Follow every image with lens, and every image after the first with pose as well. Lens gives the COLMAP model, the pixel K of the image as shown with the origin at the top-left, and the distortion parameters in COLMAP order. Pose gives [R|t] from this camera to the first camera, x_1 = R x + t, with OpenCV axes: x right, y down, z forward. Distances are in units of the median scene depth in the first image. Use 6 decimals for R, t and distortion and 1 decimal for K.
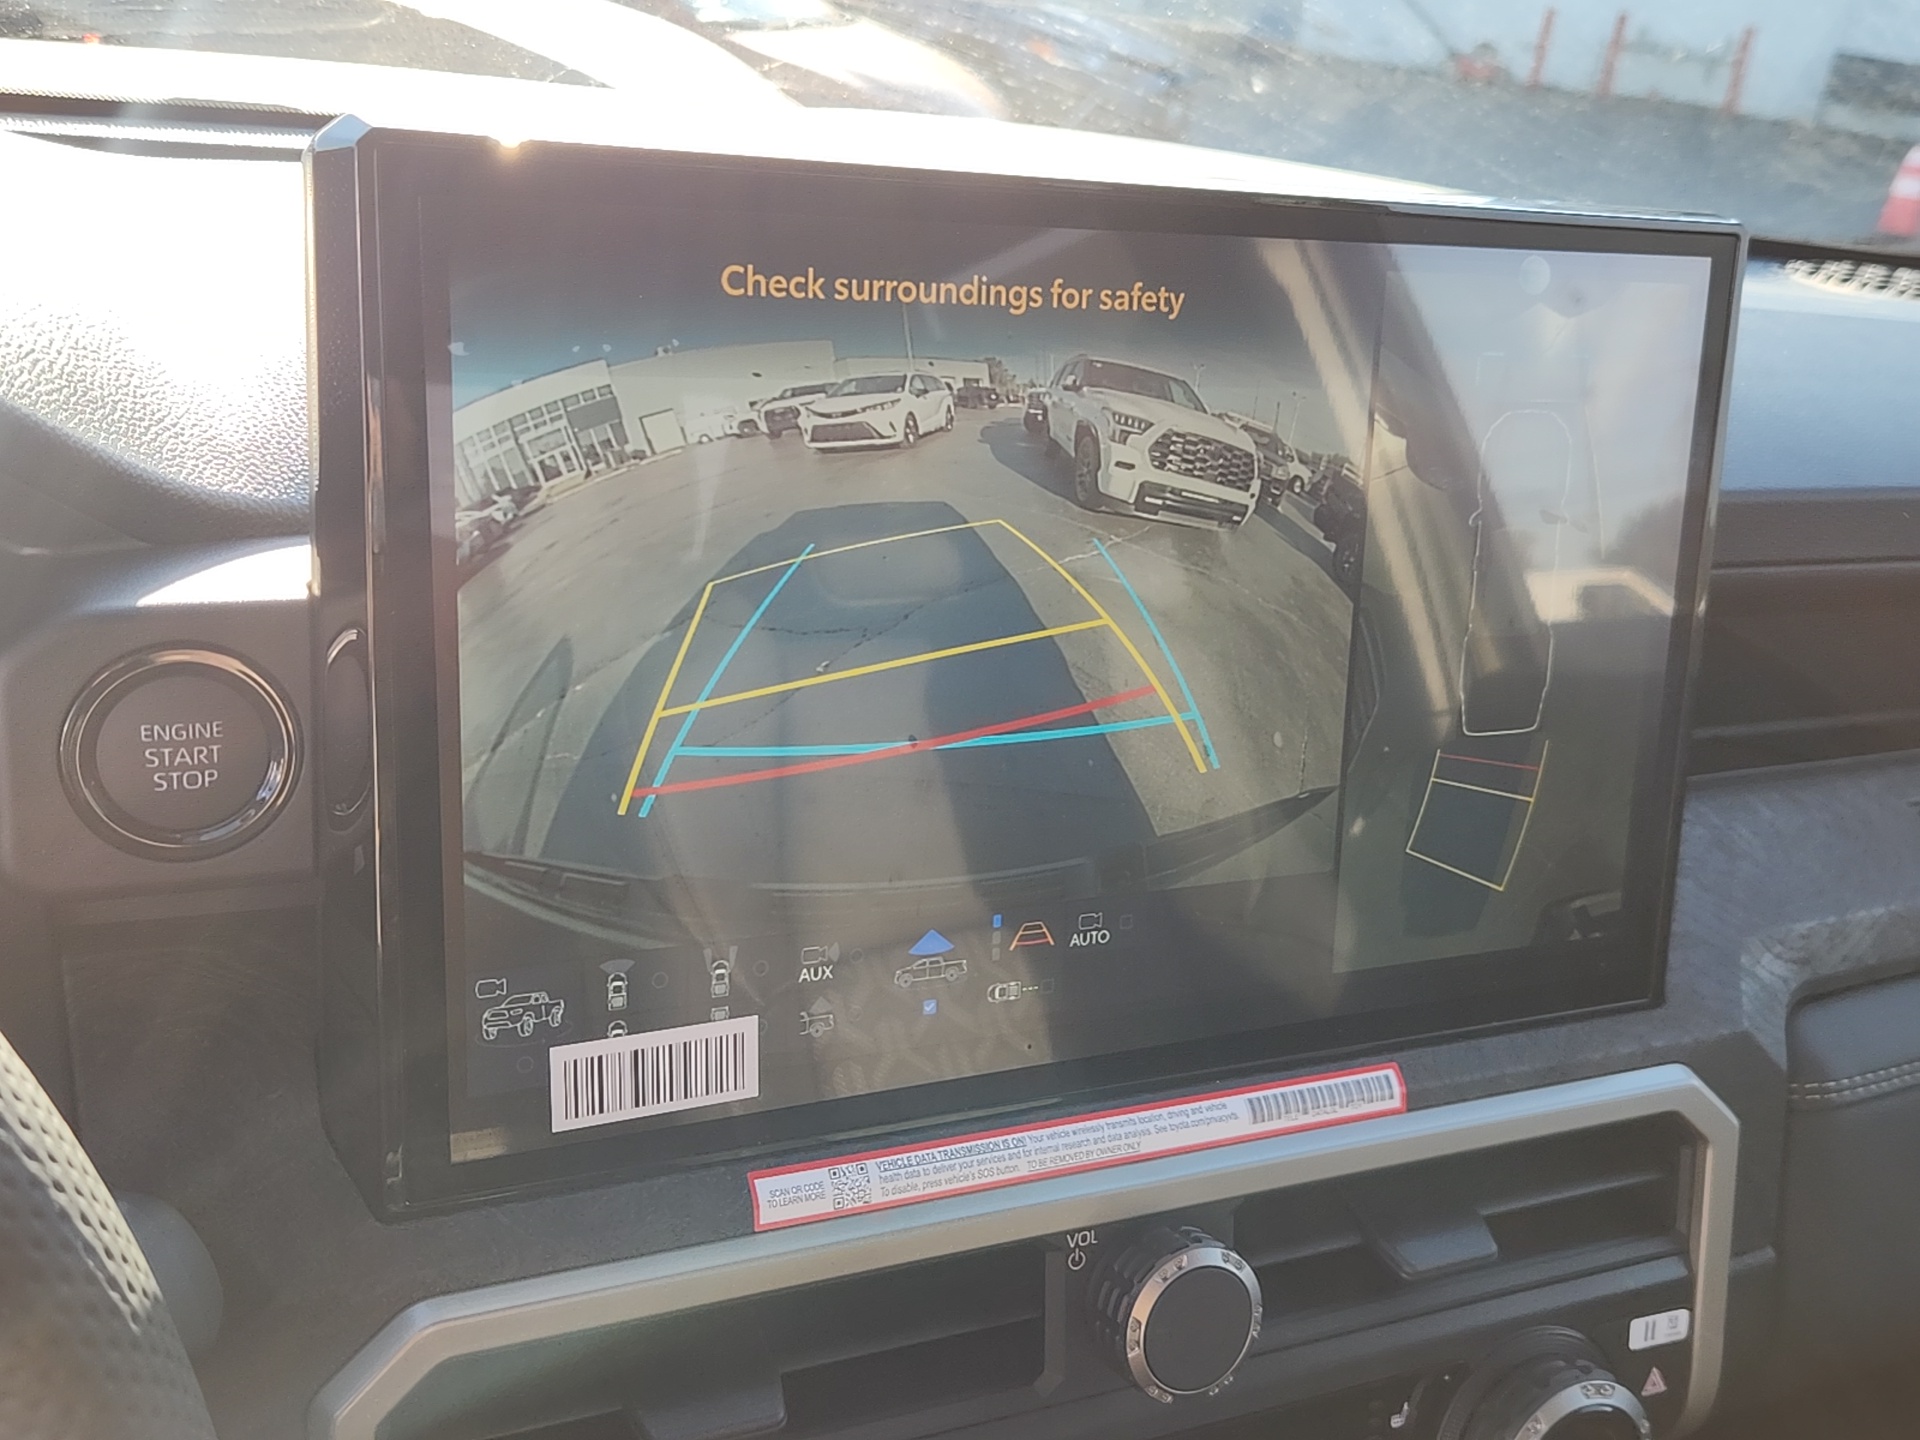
lens RADIAL K [[2163.4, 0, 1015.4], [0, 2163.4, 699.4], [0, 0, 1]] dist [0.084382, -0.161040]
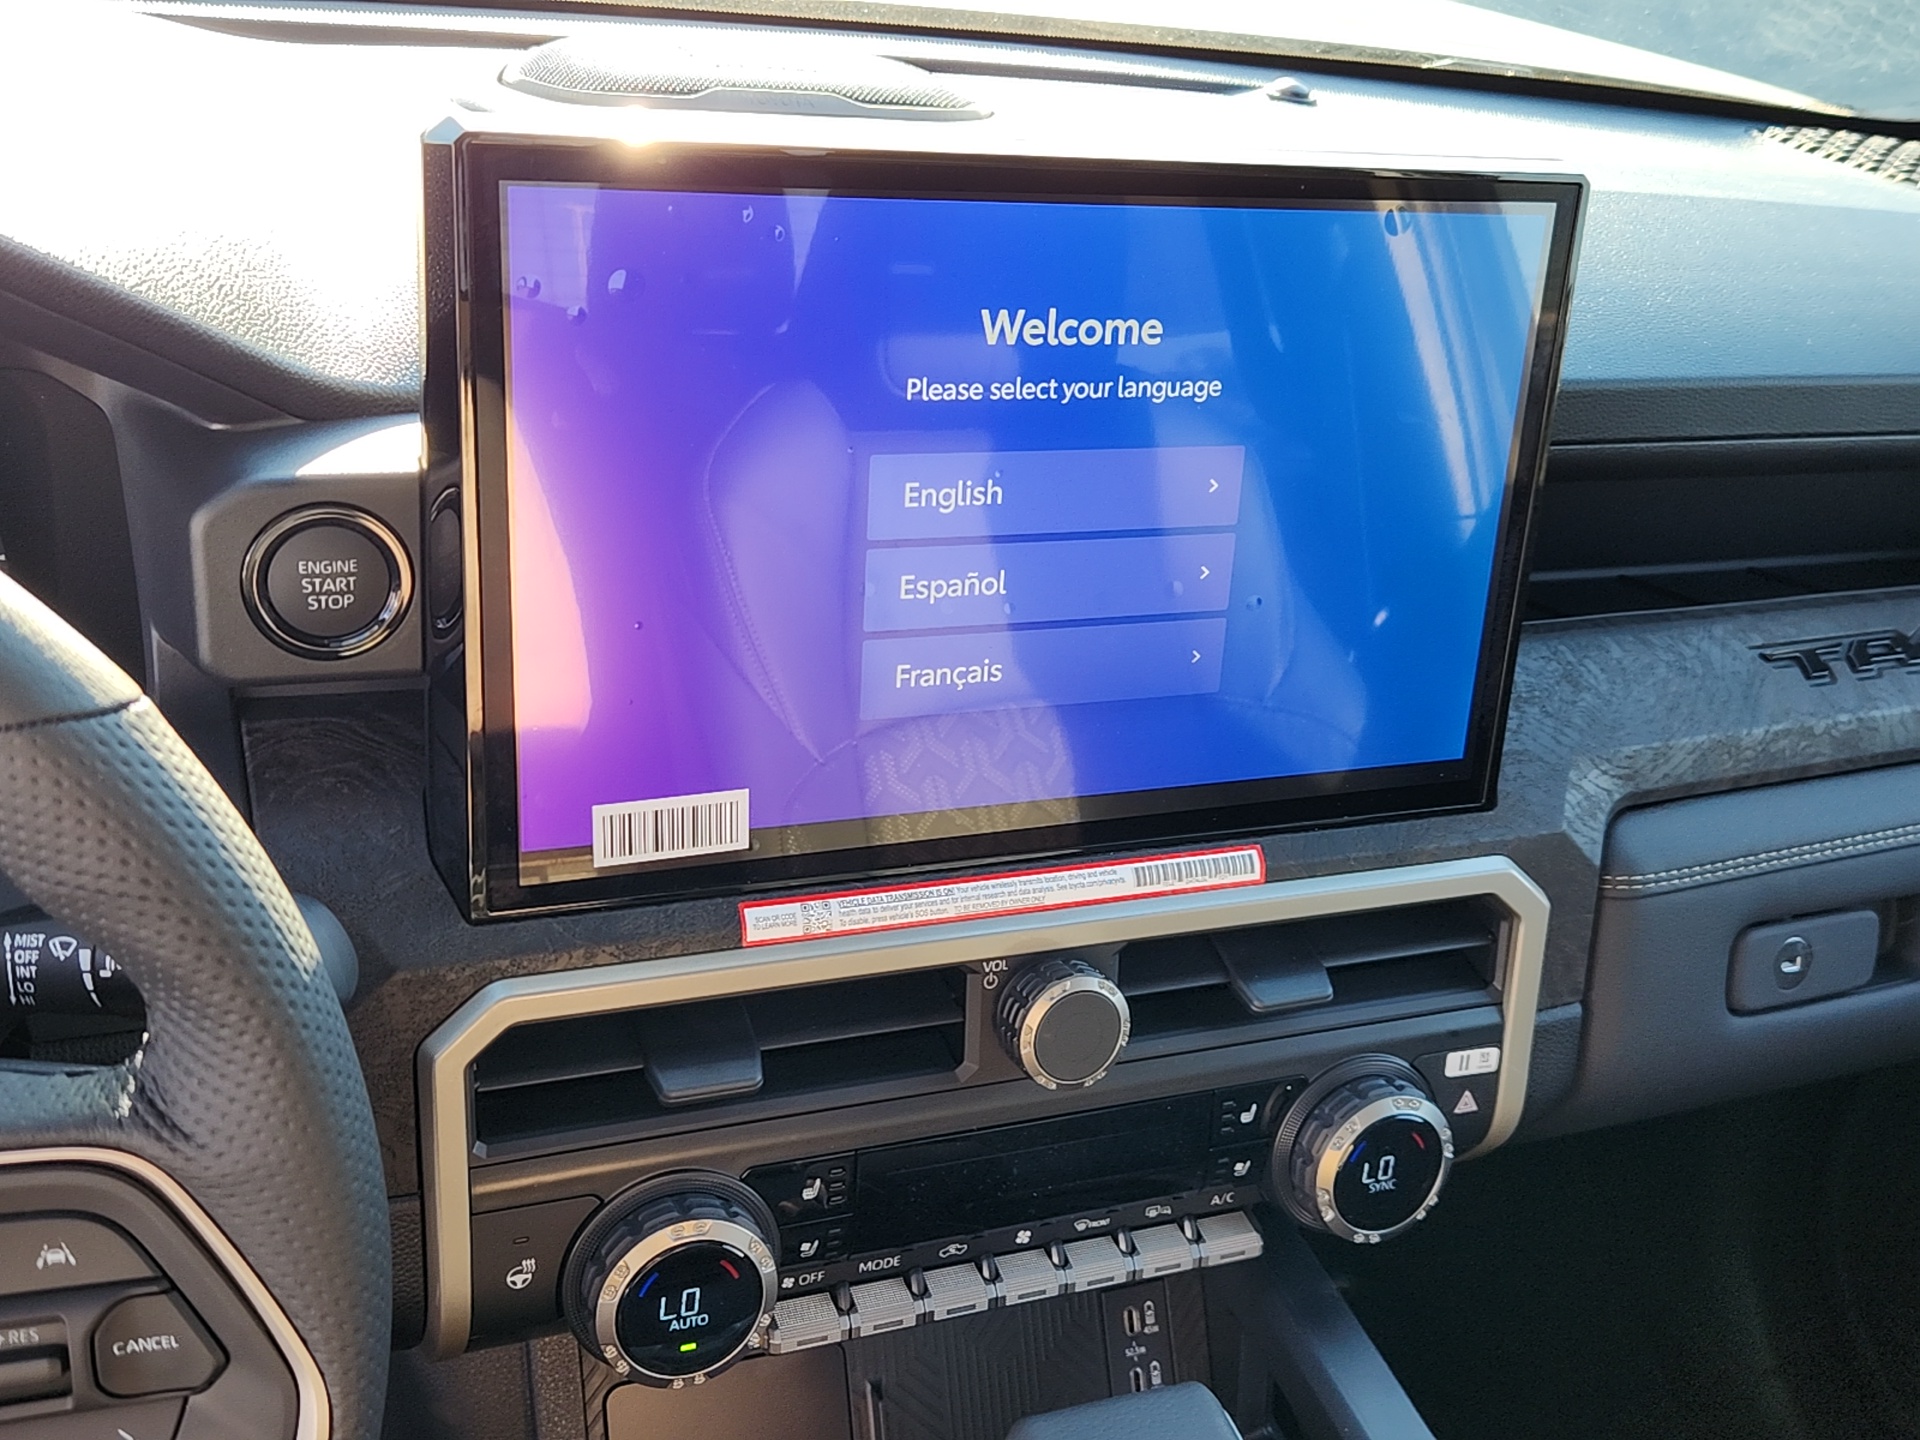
lens RADIAL K [[2105.0, 0, 960.0], [0, 2105.0, 720.0], [0, 0, 1]] dist [0.098358, -0.161838]
pose [[0.996796, 0.045126, -0.066041, 0.081522], [-0.036765, 0.991756, 0.122755, -0.051949], [0.071036, -0.119933, 0.990237, -0.232534]]
